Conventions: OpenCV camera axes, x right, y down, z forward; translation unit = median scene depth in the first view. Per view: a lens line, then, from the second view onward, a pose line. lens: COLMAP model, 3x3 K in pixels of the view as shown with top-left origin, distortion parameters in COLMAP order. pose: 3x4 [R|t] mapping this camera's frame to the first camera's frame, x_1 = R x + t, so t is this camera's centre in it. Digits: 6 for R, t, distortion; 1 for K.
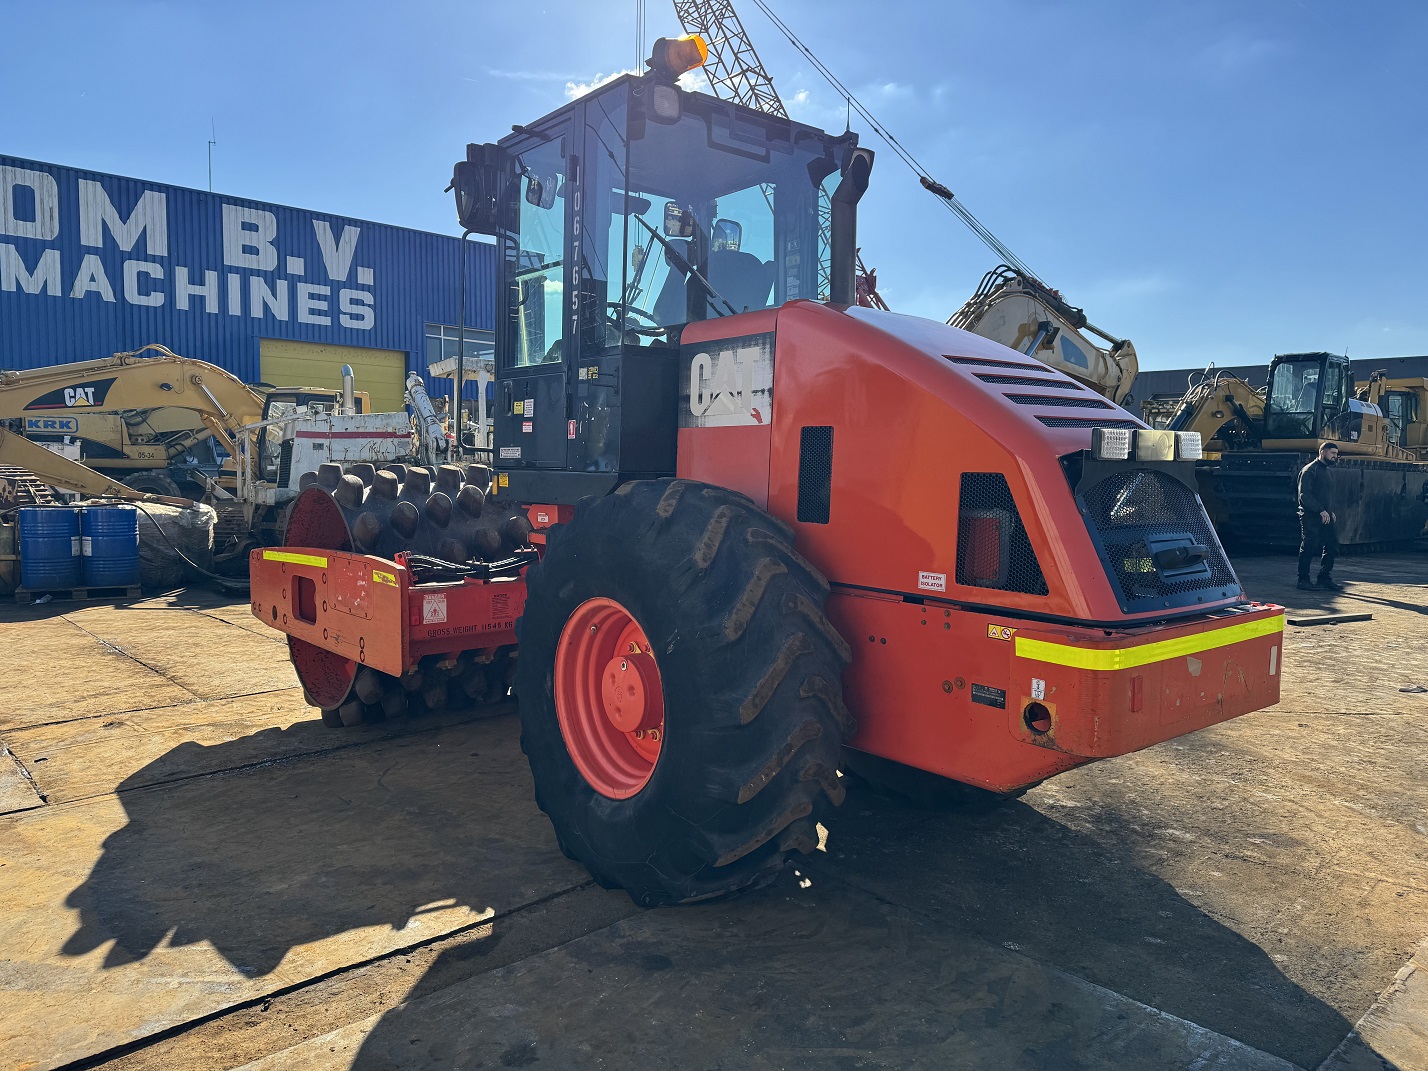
lens RADIAL K [[1006.8, 0, 714.0], [0, 1006.8, 535.5], [0, 0, 1]] dist [0.032057, -0.043128]
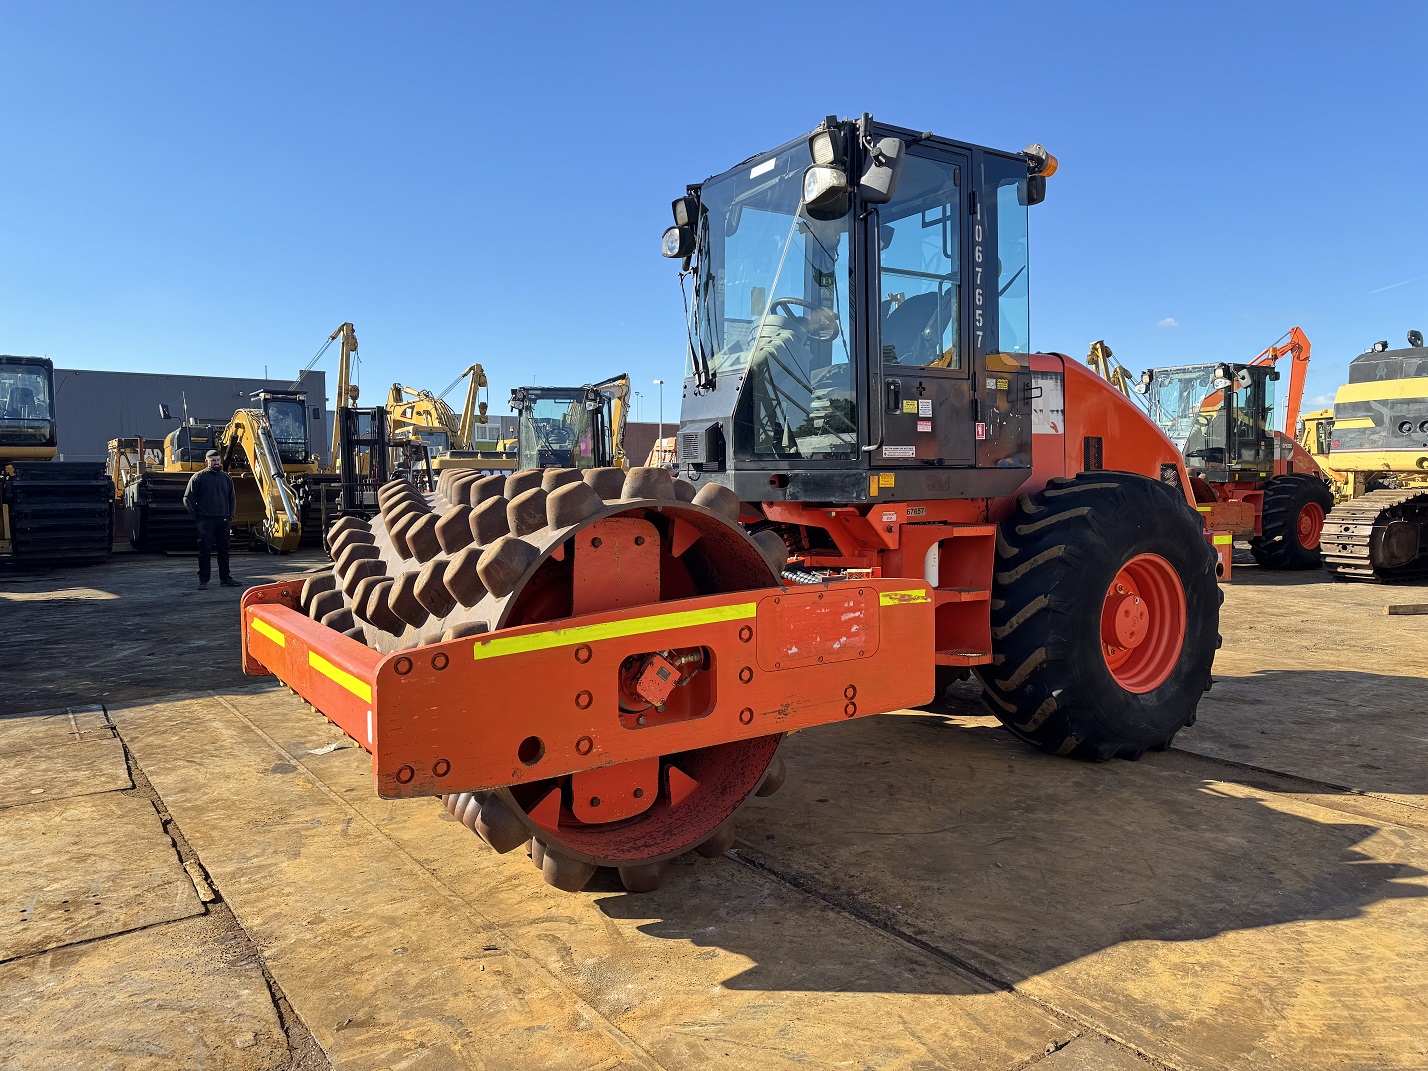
lens RADIAL K [[993.5, 0, 719.6], [0, 993.5, 530.0], [0, 0, 1]] dist [0.036659, -0.048190]
pose [[0.119118, -0.068686, 0.990501, -0.208930], [0.084068, 0.994720, 0.058869, -0.013754], [-0.989315, 0.076257, 0.124263, 0.186993]]
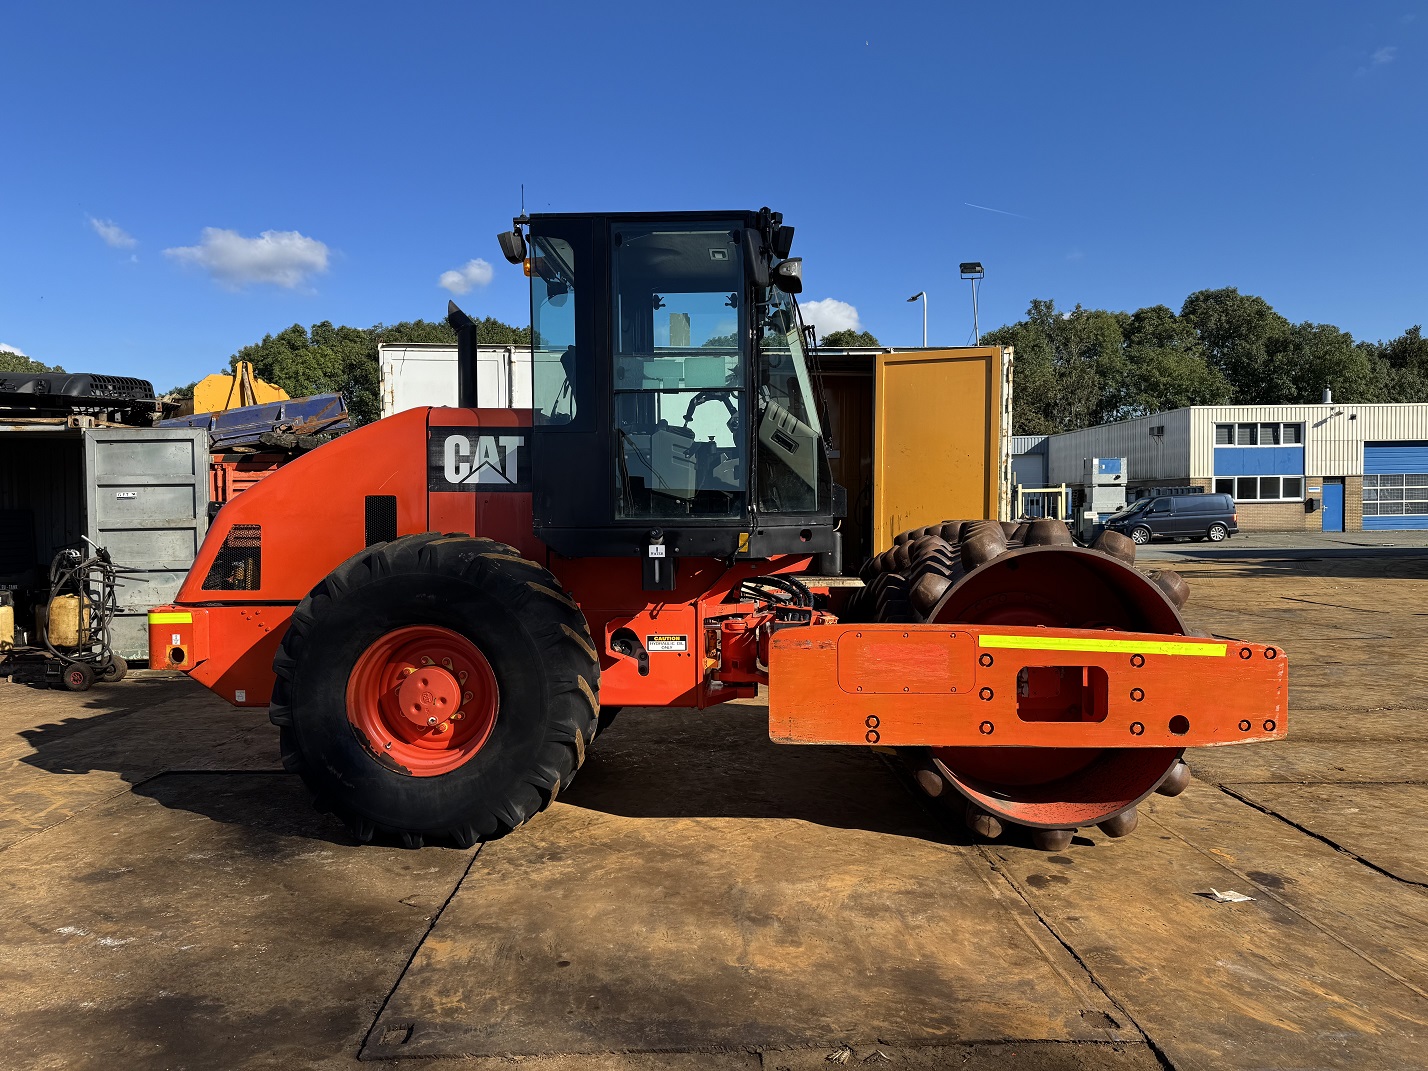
lens RADIAL K [[994.6, 0, 706.9], [0, 994.6, 546.3], [0, 0, 1]] dist [0.039496, -0.047074]
pose [[-0.674613, 0.020139, -0.737896, 0.138632], [-0.051968, 0.995852, 0.074691, -0.023490], [0.736340, 0.088735, -0.670768, 0.330726]]
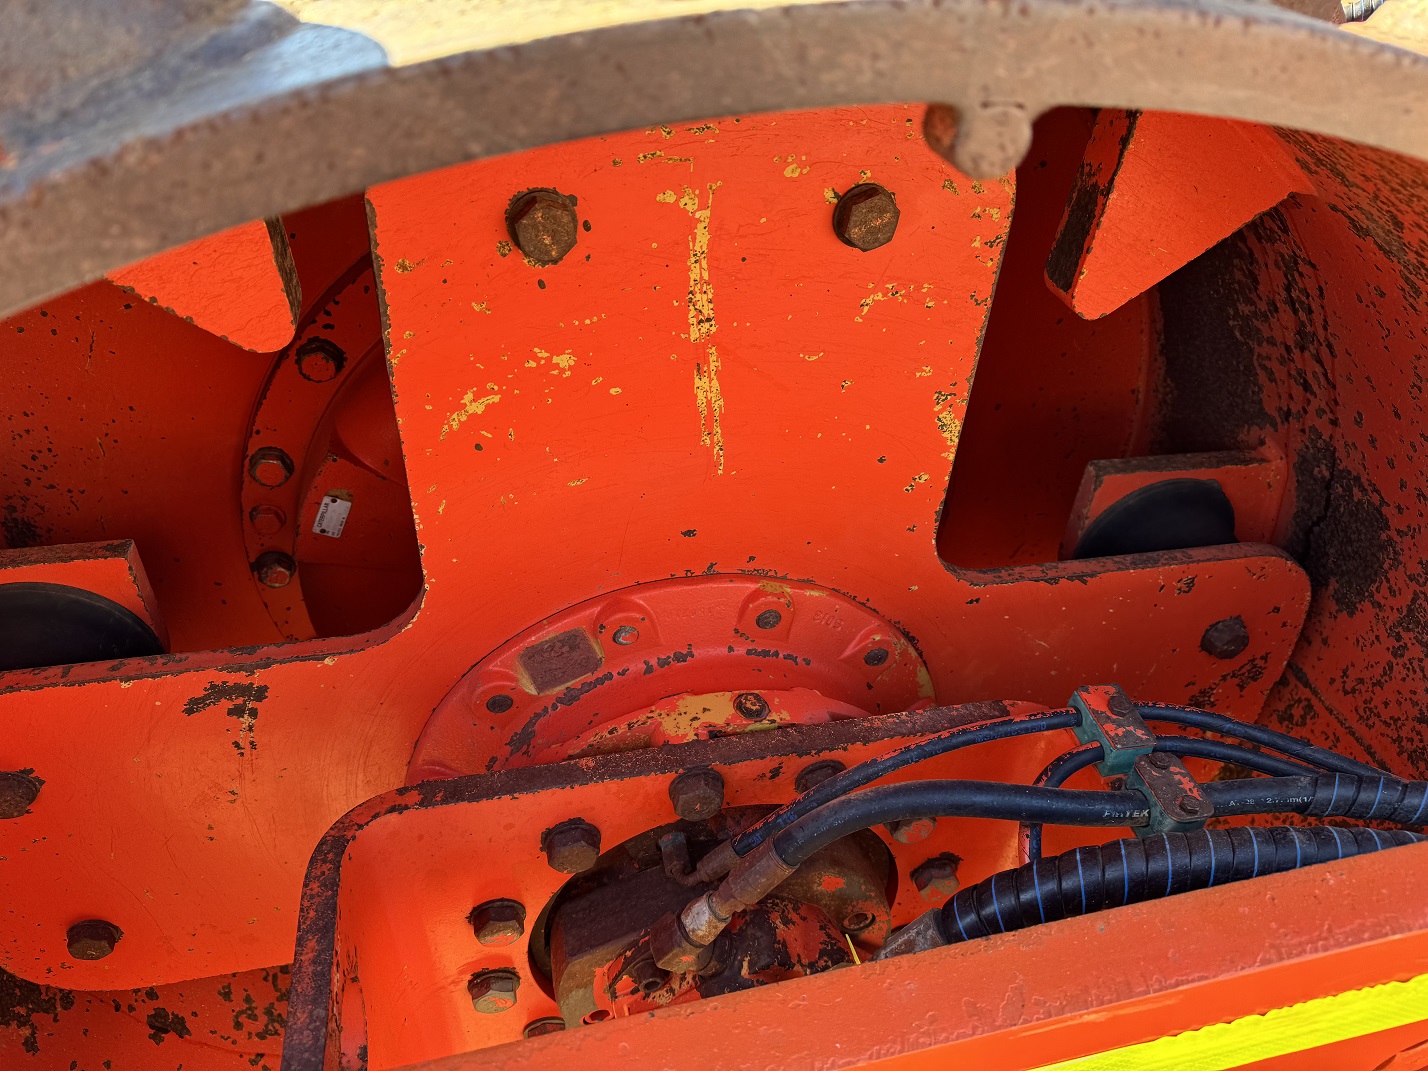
lens RADIAL K [[995.1, 0, 714.0], [0, 995.1, 535.5], [0, 0, 1]] dist [0.072605, -0.165243]
pose [[0.474968, -0.542377, 0.692988, -0.095575], [0.031430, 0.797436, 0.602584, -0.012447], [-0.879442, -0.264428, 0.395804, 0.207604]]
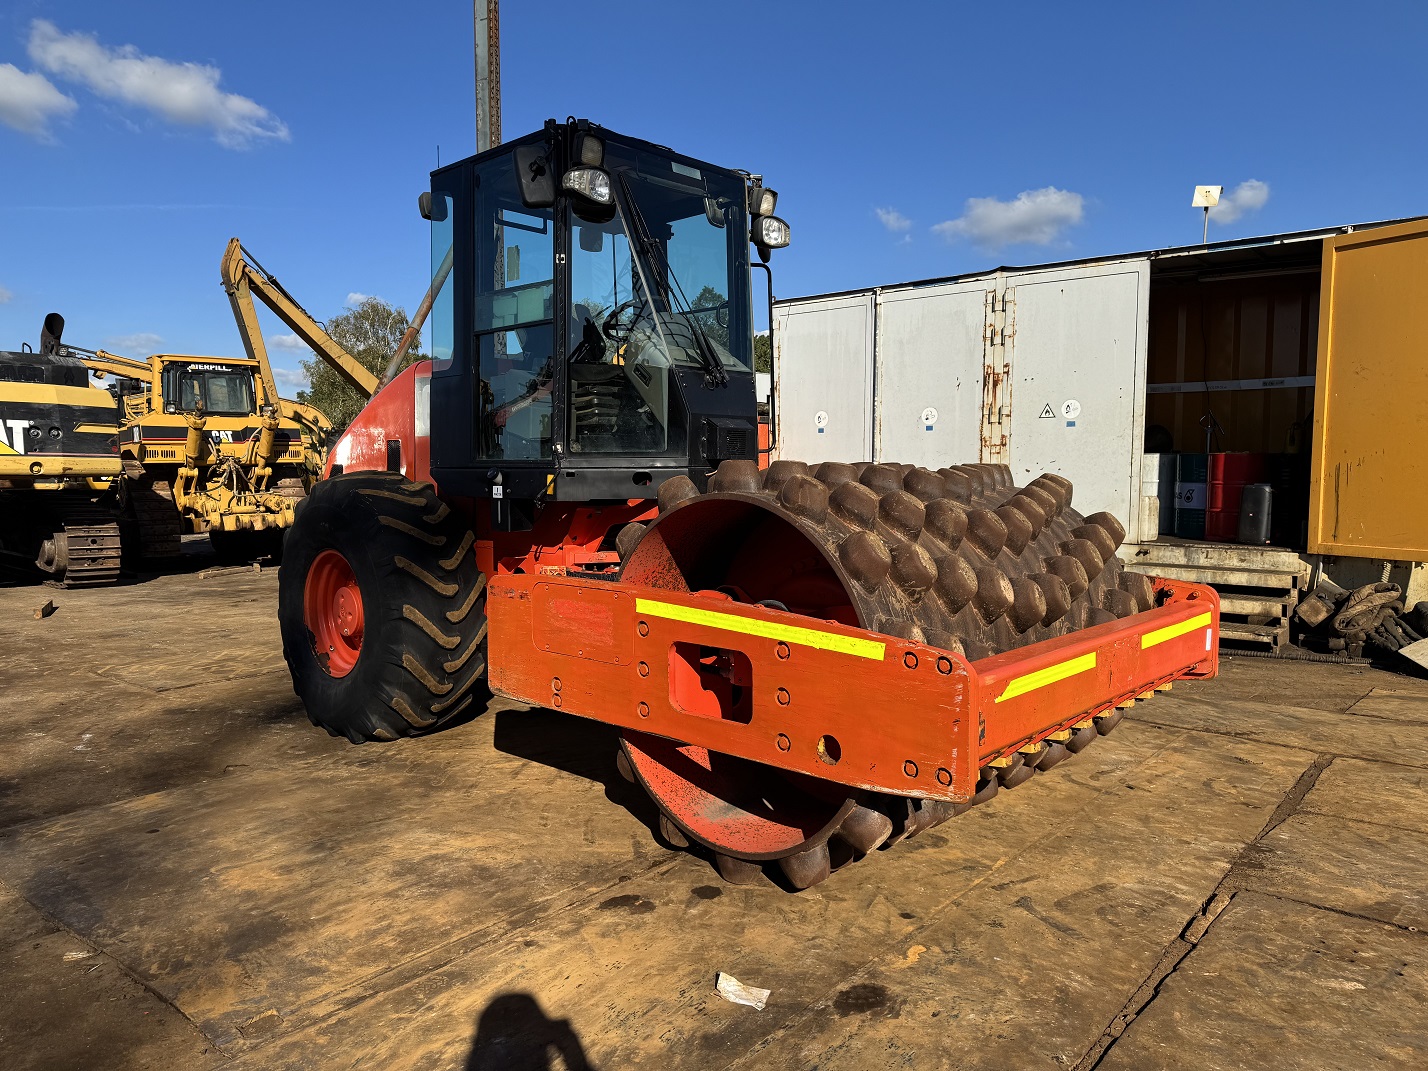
lens RADIAL K [[994.6, 0, 706.9], [0, 994.6, 546.3], [0, 0, 1]] dist [0.039496, -0.047074]
pose [[-0.993631, 0.002513, -0.112652, -0.007242], [-0.013917, 0.989360, 0.144821, -0.025666], [0.111817, 0.145466, -0.983024, 0.387921]]
